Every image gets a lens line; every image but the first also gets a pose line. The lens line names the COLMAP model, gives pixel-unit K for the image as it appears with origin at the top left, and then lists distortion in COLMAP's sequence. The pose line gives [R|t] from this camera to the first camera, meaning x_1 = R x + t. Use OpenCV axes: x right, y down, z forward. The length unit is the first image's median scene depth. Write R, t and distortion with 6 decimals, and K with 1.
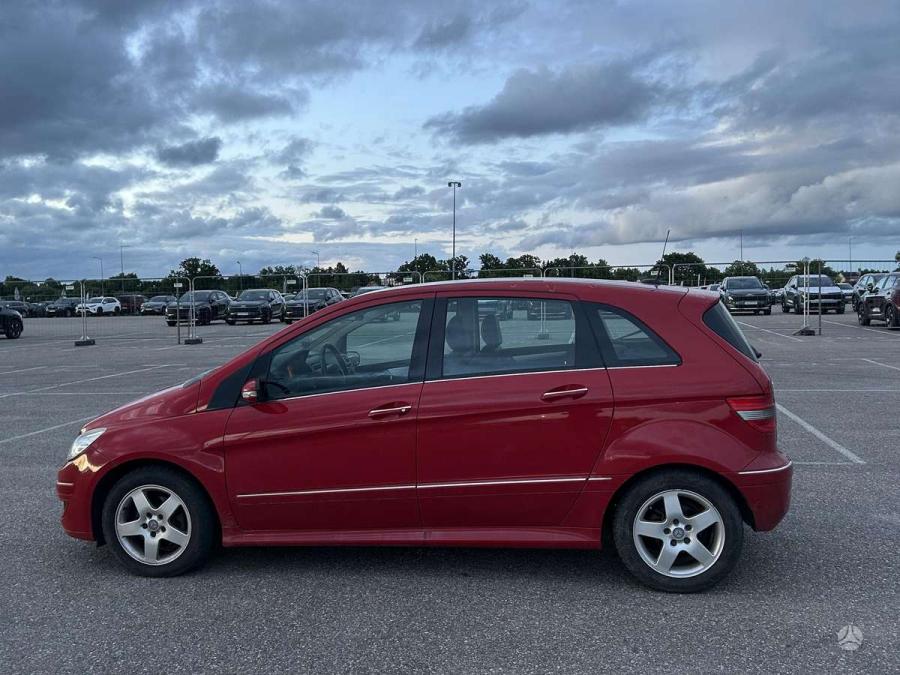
lens RADIAL K [[895.4, 0, 448.4], [0, 895.4, 330.7], [0, 0, 1]] dist [0.037676, -0.012826]
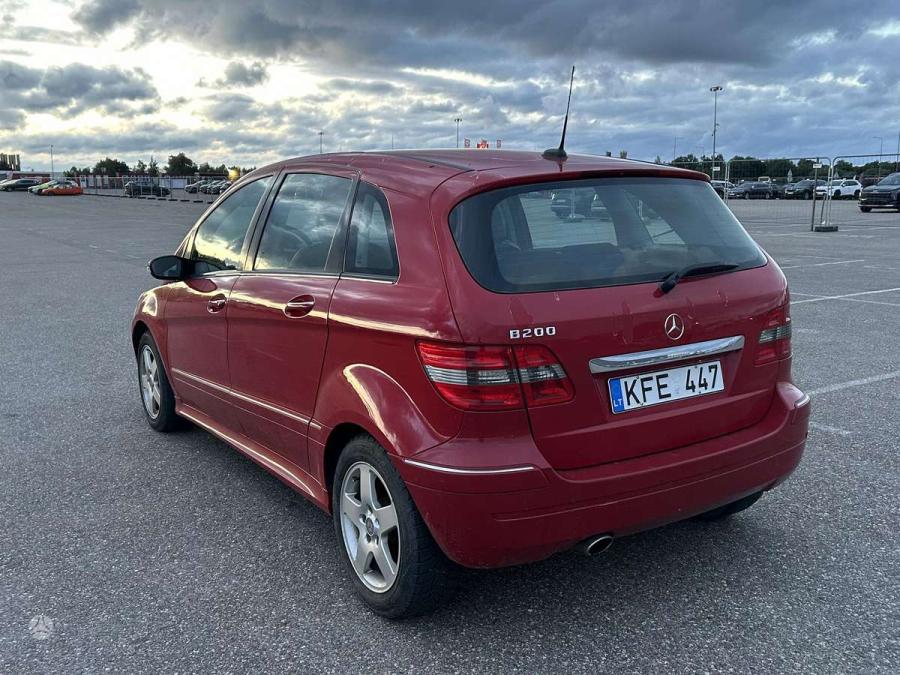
lens RADIAL K [[895.4, 0, 448.4], [0, 895.4, 330.7], [0, 0, 1]] dist [0.037676, -0.012826]
pose [[0.666631, 0.137261, -0.732641, 0.245231], [-0.042174, 0.988270, 0.146779, -0.006975], [0.744194, -0.066949, 0.664600, 0.192376]]
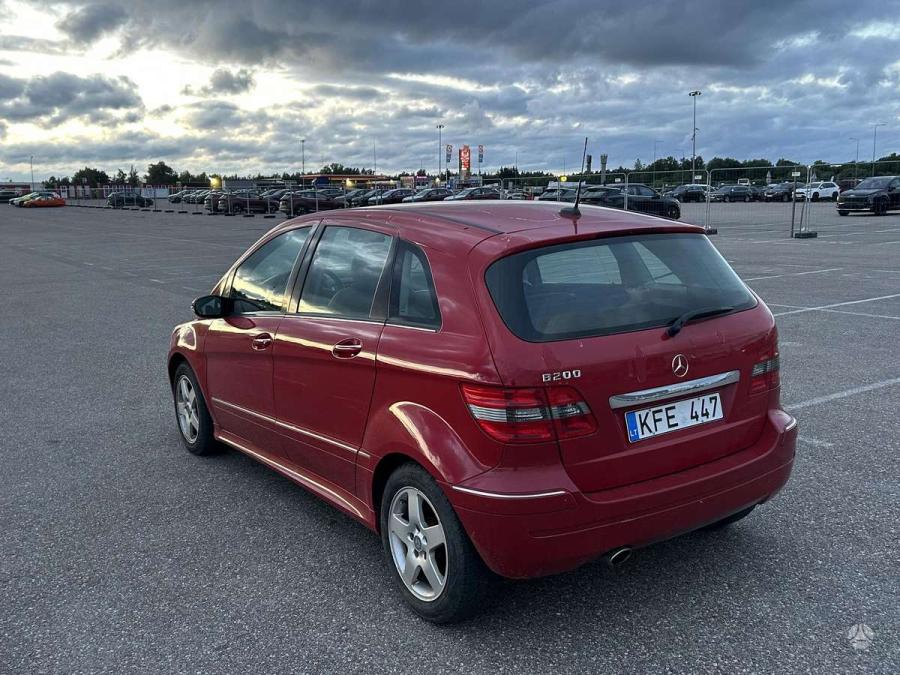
lens RADIAL K [[895.4, 0, 448.4], [0, 895.4, 330.7], [0, 0, 1]] dist [0.037676, -0.012826]
pose [[0.681896, 0.122252, -0.721160, 0.257731], [-0.027546, 0.989526, 0.141700, -0.021145], [0.730930, -0.076759, 0.678122, 0.161766]]
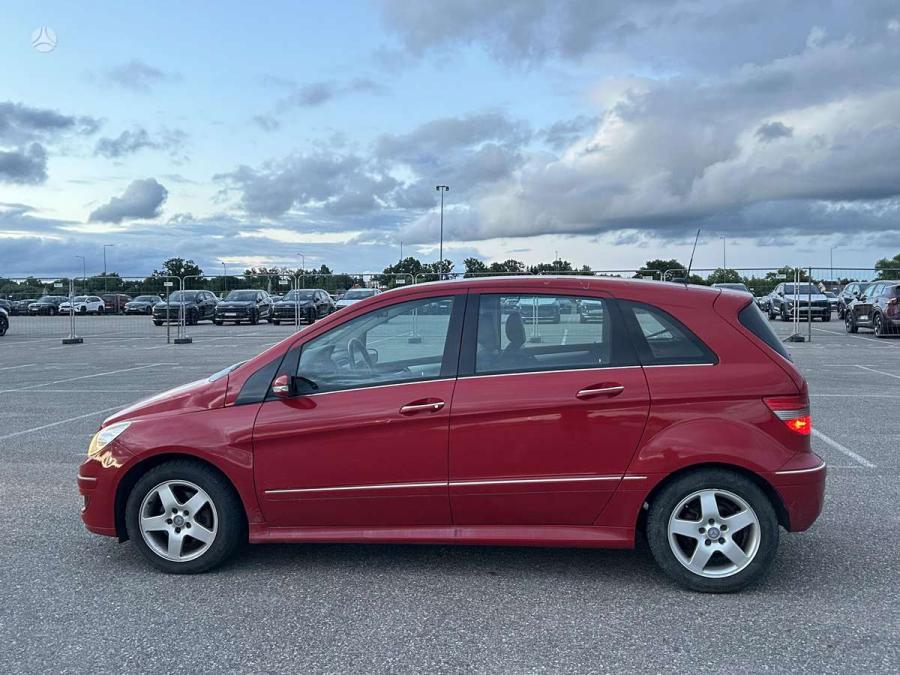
lens RADIAL K [[895.4, 0, 448.4], [0, 895.4, 330.7], [0, 0, 1]] dist [0.037676, -0.012826]
pose [[0.999733, 0.012043, 0.019696, -0.019057], [-0.011956, 0.999918, -0.004564, 0.003018], [-0.019750, 0.004327, 0.999796, 0.002808]]
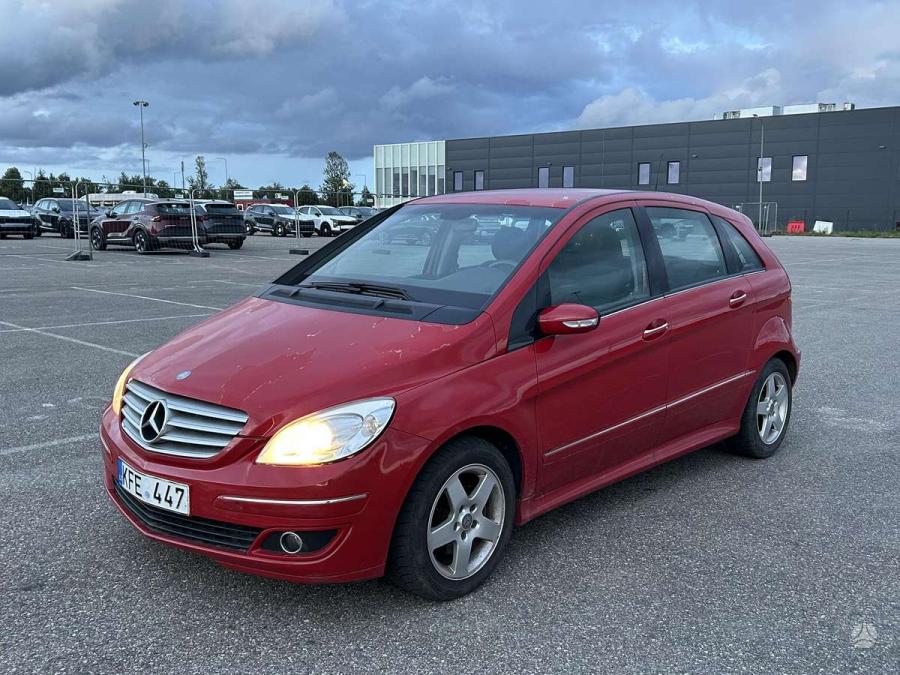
lens RADIAL K [[895.4, 0, 448.4], [0, 895.4, 330.7], [0, 0, 1]] dist [0.037676, -0.012826]
pose [[0.555781, -0.079653, 0.827504, -0.315951], [0.013108, 0.996115, 0.087079, 0.002470], [-0.831226, -0.037550, 0.554666, 0.221315]]
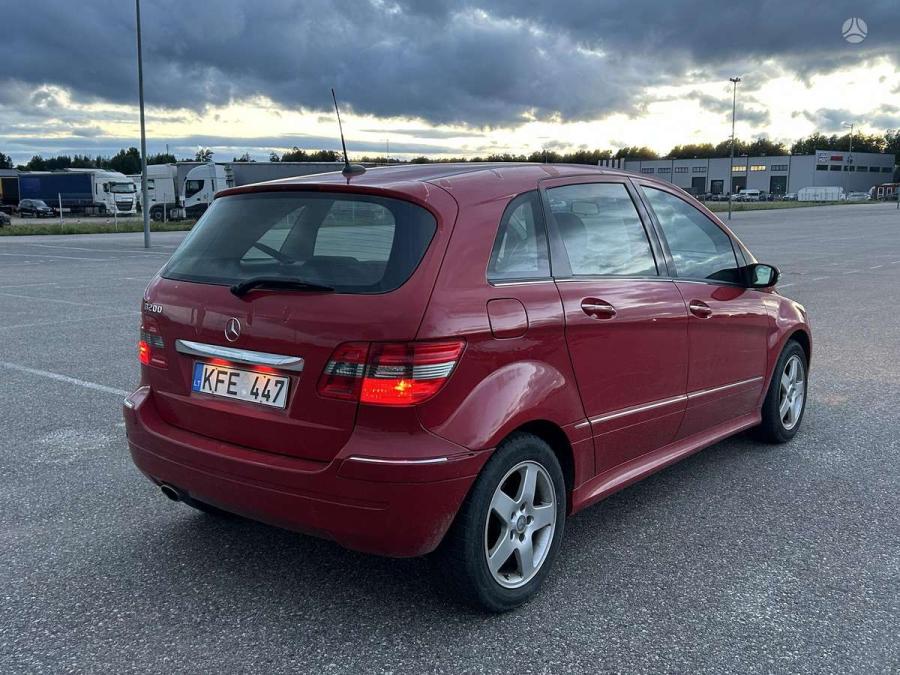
lens RADIAL K [[891.1, 0, 452.7], [0, 891.1, 294.8], [0, 0, 1]] dist [0.005839, 0.013095]
pose [[-0.481213, 0.116601, -0.868814, 0.293479], [-0.032800, 0.988025, 0.150768, -0.023473], [0.875990, 0.101048, -0.471626, 0.518353]]
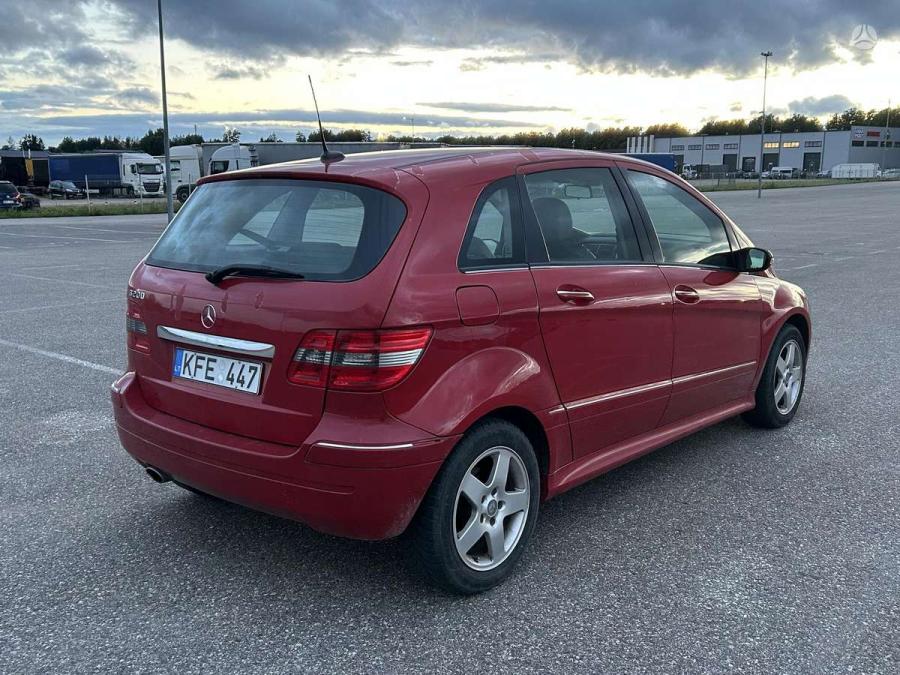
lens RADIAL K [[892.8, 0, 446.1], [0, 892.8, 299.5], [0, 0, 1]] dist [0.017935, -0.006839]
pose [[-0.512947, 0.140934, -0.846772, 0.288269], [-0.025676, 0.983470, 0.179239, -0.025942], [0.858036, 0.113682, -0.500850, 0.530856]]
